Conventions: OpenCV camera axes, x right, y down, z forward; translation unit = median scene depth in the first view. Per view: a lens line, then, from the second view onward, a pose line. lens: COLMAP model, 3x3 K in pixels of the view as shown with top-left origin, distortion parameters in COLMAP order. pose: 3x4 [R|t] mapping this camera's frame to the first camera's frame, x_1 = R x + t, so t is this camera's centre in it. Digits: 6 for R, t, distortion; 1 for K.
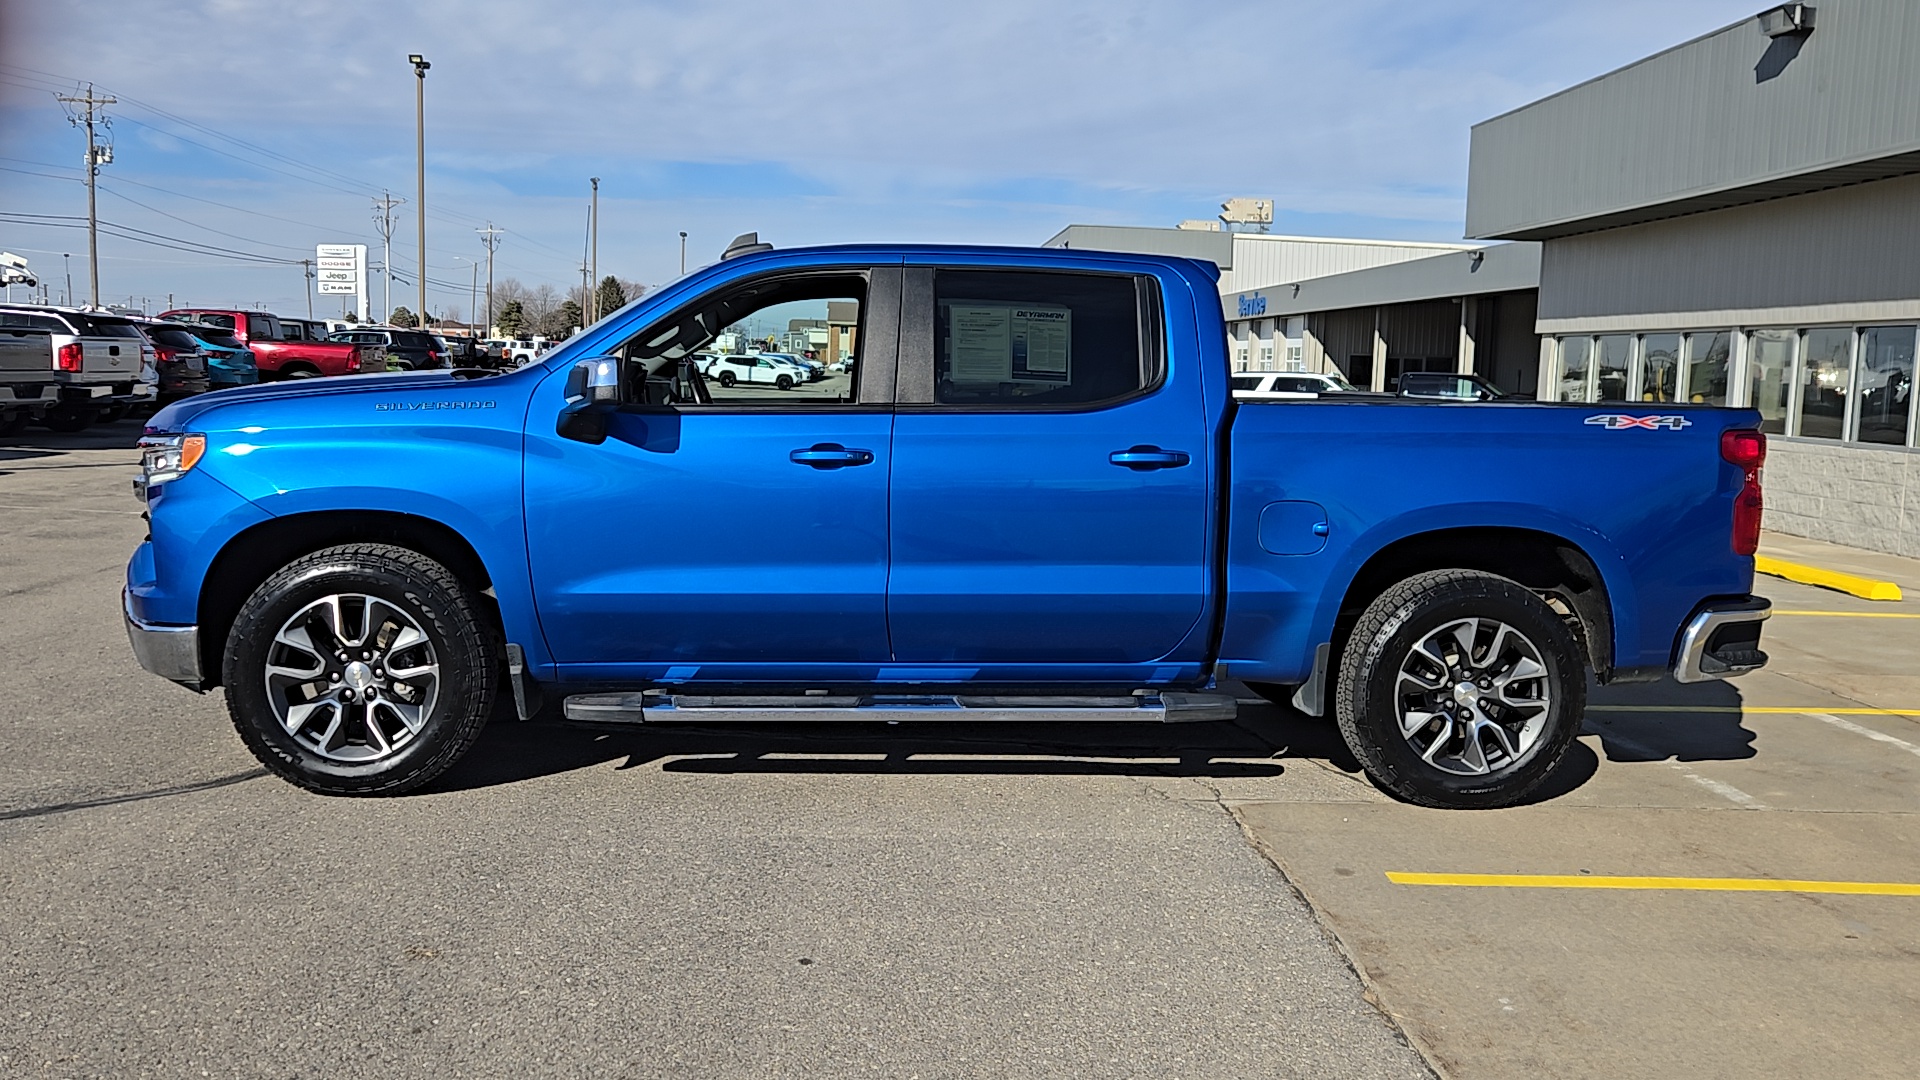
lens RADIAL K [[1590.7, 0, 947.3], [0, 1590.7, 533.7], [0, 0, 1]] dist [0.026081, -0.022176]
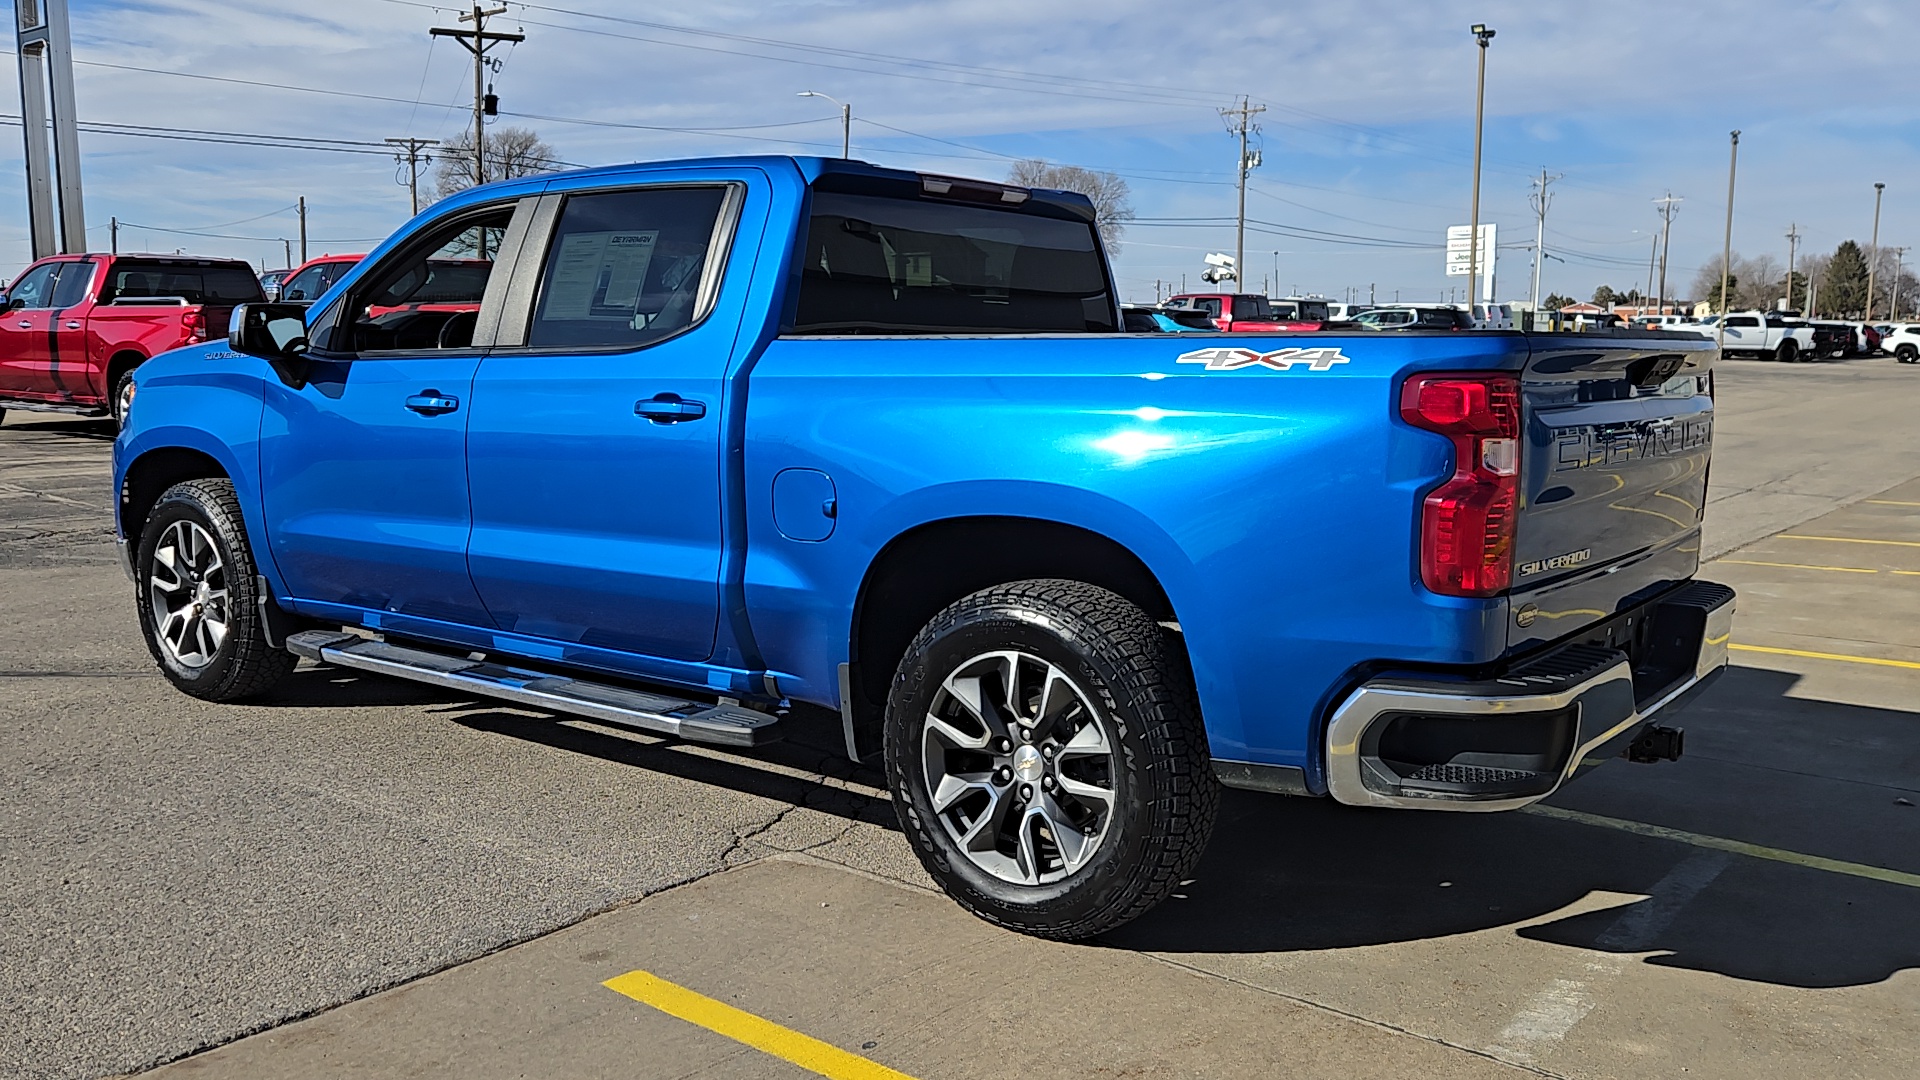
lens RADIAL K [[1590.7, 0, 960.9], [0, 1590.7, 537.0], [0, 0, 1]] dist [0.026081, -0.022176]
pose [[0.751323, 0.061285, -0.657083, 0.090638], [-0.052770, 0.998069, 0.032750, -0.001977], [0.657821, 0.010068, 0.753107, 0.057500]]
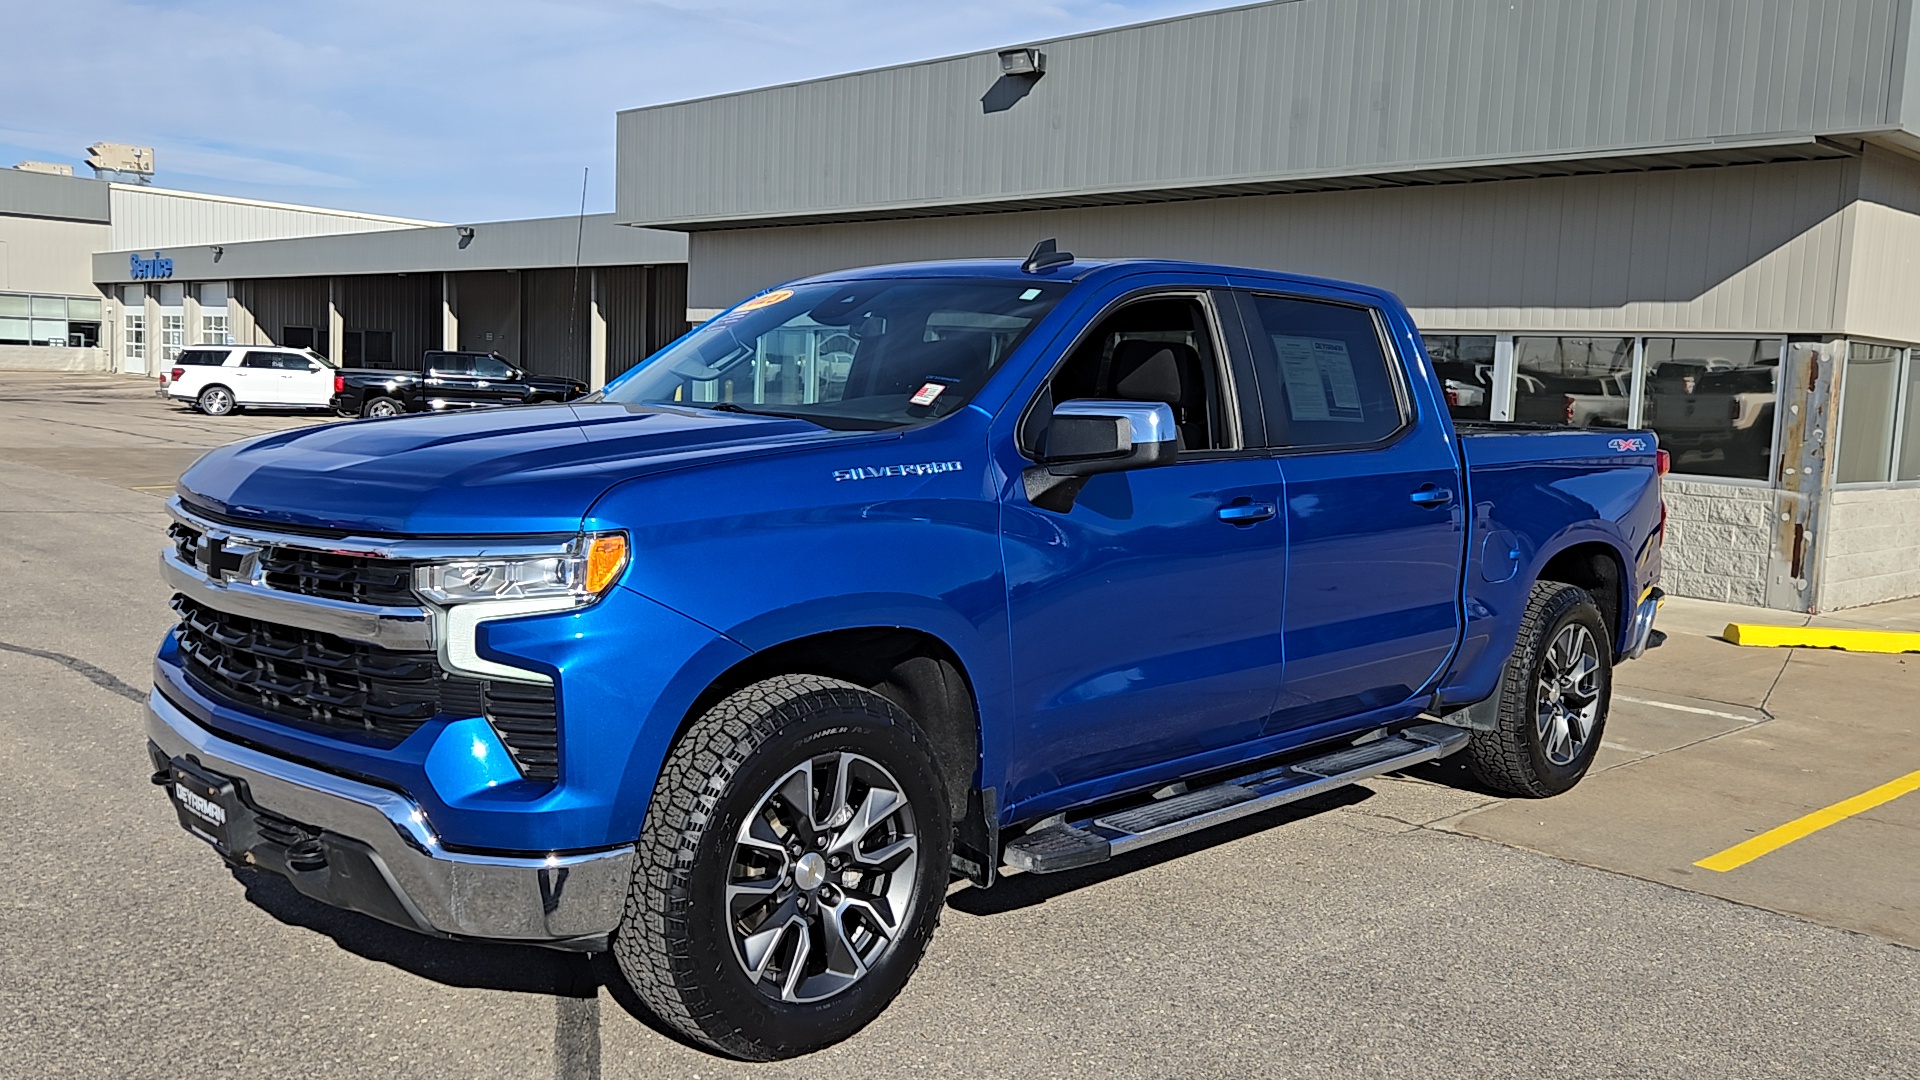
lens RADIAL K [[1590.7, 0, 940.6], [0, 1590.7, 539.9], [0, 0, 1]] dist [0.026081, -0.022176]
pose [[0.760523, -0.064017, 0.646147, -0.087309], [0.049354, 0.997948, 0.040781, -0.008851], [-0.647432, 0.000875, 0.762122, 0.052163]]
